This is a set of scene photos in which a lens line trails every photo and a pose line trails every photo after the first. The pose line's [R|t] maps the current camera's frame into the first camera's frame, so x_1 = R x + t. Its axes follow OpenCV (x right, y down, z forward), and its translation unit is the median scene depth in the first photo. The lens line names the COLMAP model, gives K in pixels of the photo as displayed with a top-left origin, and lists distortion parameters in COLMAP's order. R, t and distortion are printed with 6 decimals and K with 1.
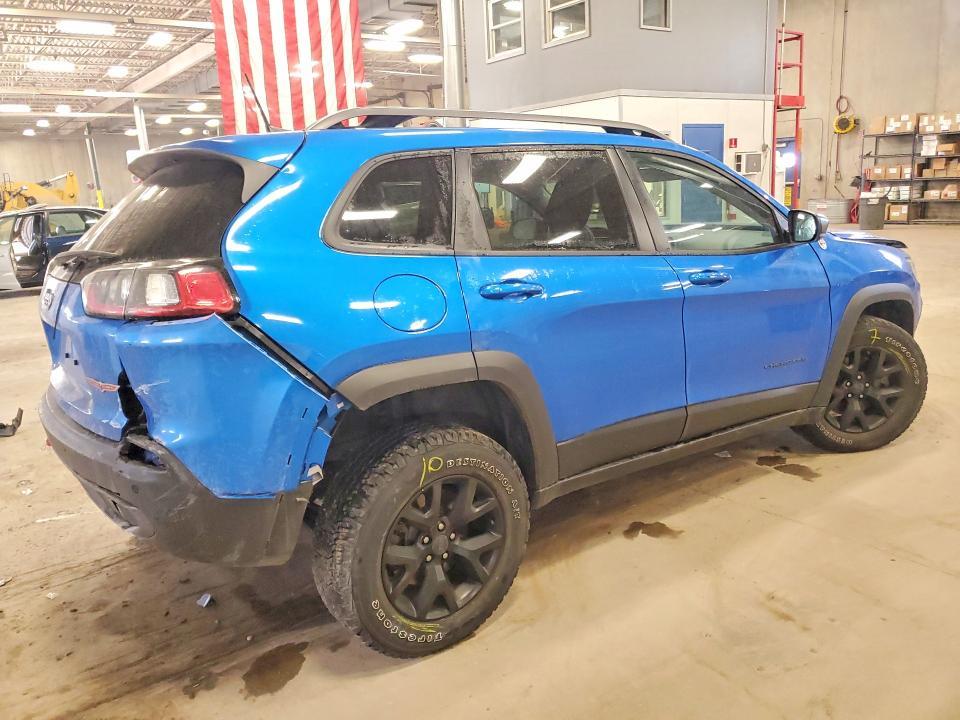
lens RADIAL K [[754.0, 0, 462.4], [0, 754.0, 358.9], [0, 0, 1]] dist [-0.007218, -0.003341]
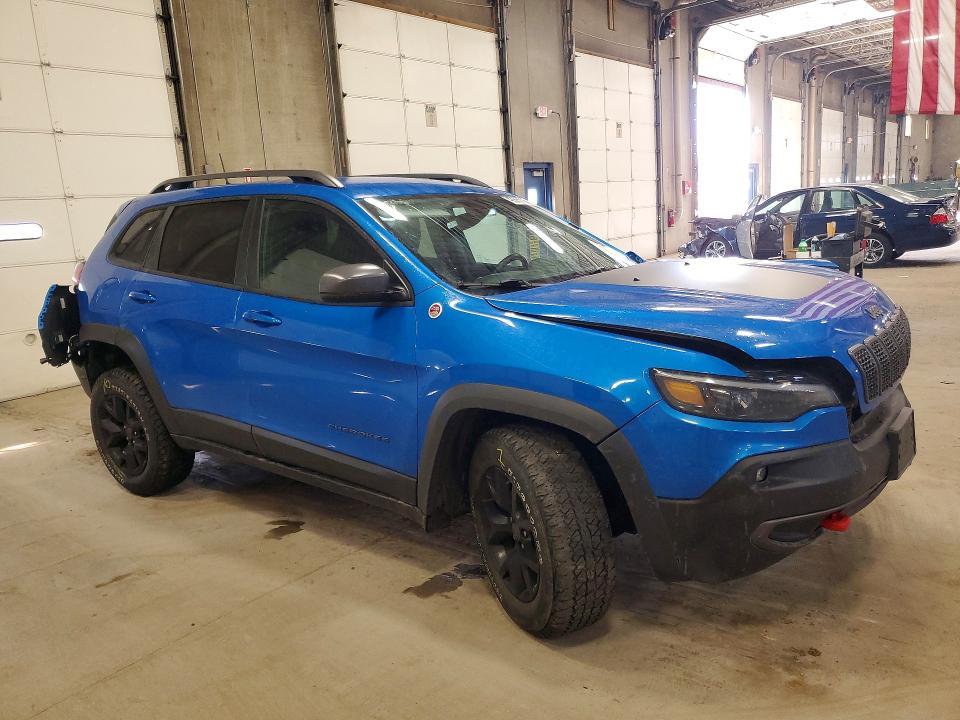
lens RADIAL K [[754.0, 0, 462.4], [0, 754.0, 358.9], [0, 0, 1]] dist [-0.007218, -0.003341]
pose [[0.292417, 0.228452, -0.928602, 1.319657], [-0.163339, 0.968708, 0.186884, -0.278592], [0.942238, 0.097029, 0.320581, 0.849405]]
